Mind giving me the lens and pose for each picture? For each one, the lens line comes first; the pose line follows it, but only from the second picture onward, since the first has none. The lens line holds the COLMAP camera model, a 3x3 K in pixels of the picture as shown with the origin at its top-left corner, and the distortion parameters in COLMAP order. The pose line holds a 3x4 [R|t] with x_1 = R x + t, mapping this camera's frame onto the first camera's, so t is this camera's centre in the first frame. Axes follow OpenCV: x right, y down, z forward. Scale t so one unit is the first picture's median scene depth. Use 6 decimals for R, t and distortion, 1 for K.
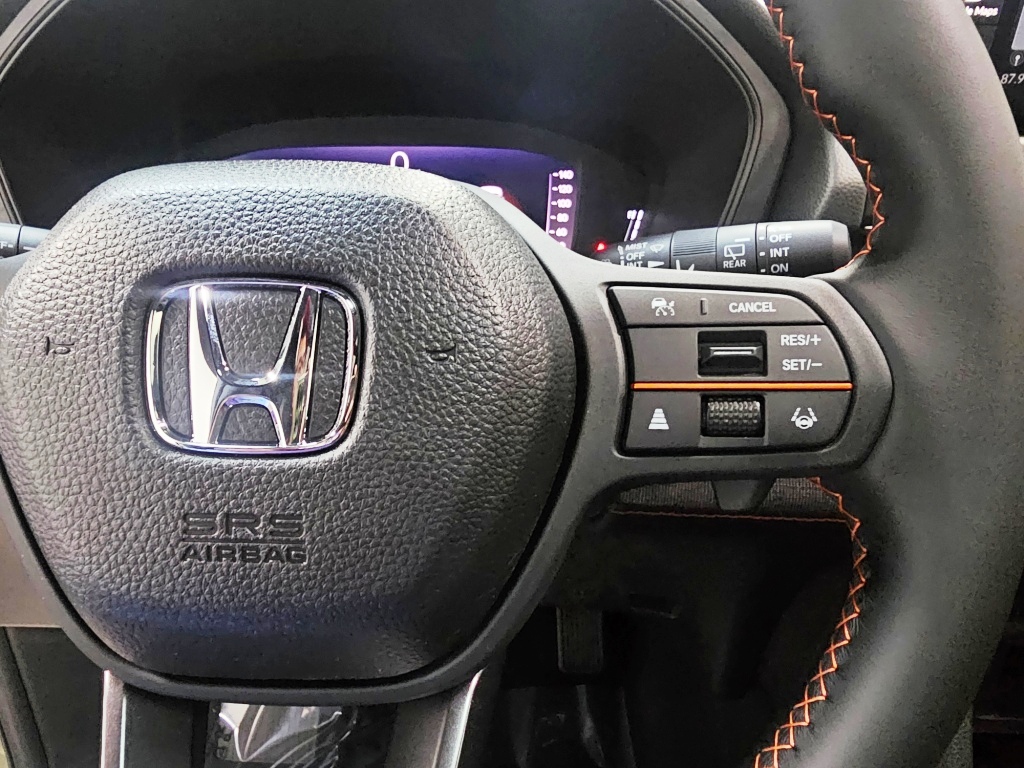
lens RADIAL K [[645.3, 0, 513.8], [0, 645.3, 388.3], [0, 0, 1]] dist [-0.019894, 0.004796]
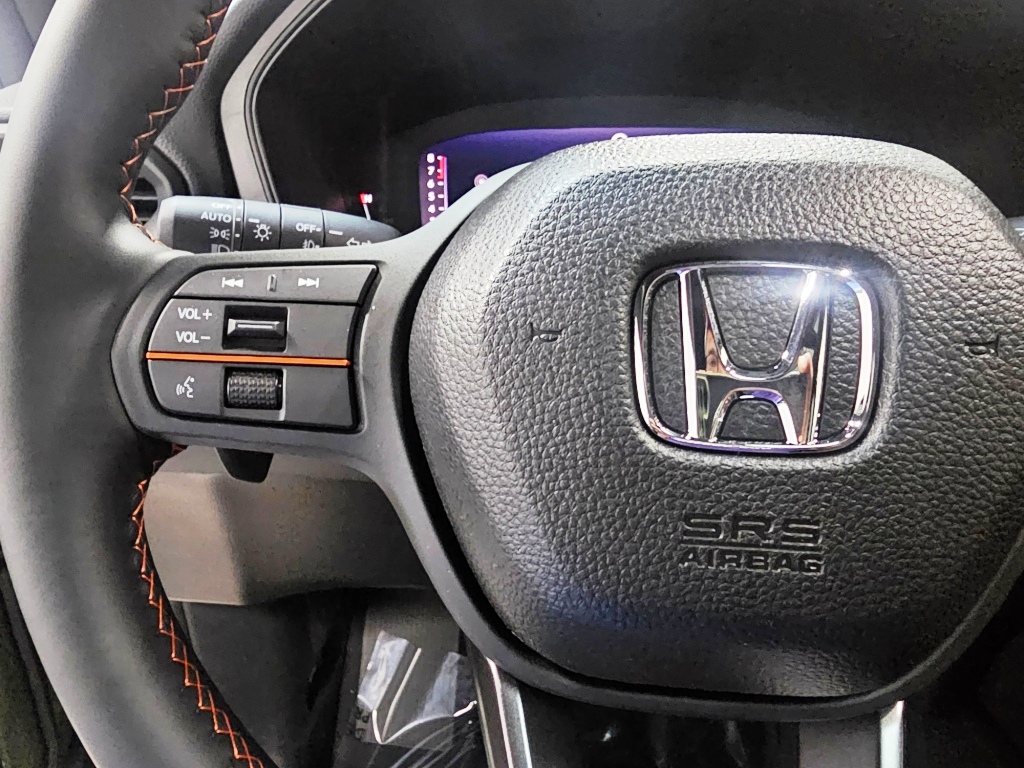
lens RADIAL K [[651.4, 0, 507.4], [0, 651.4, 387.1], [0, 0, 1]] dist [0.004896, 0.003961]
pose [[0.994677, 0.019493, -0.101179, -0.671938], [-0.017797, 0.999686, 0.017639, -0.001513], [0.101491, -0.015744, 0.994712, 0.033756]]
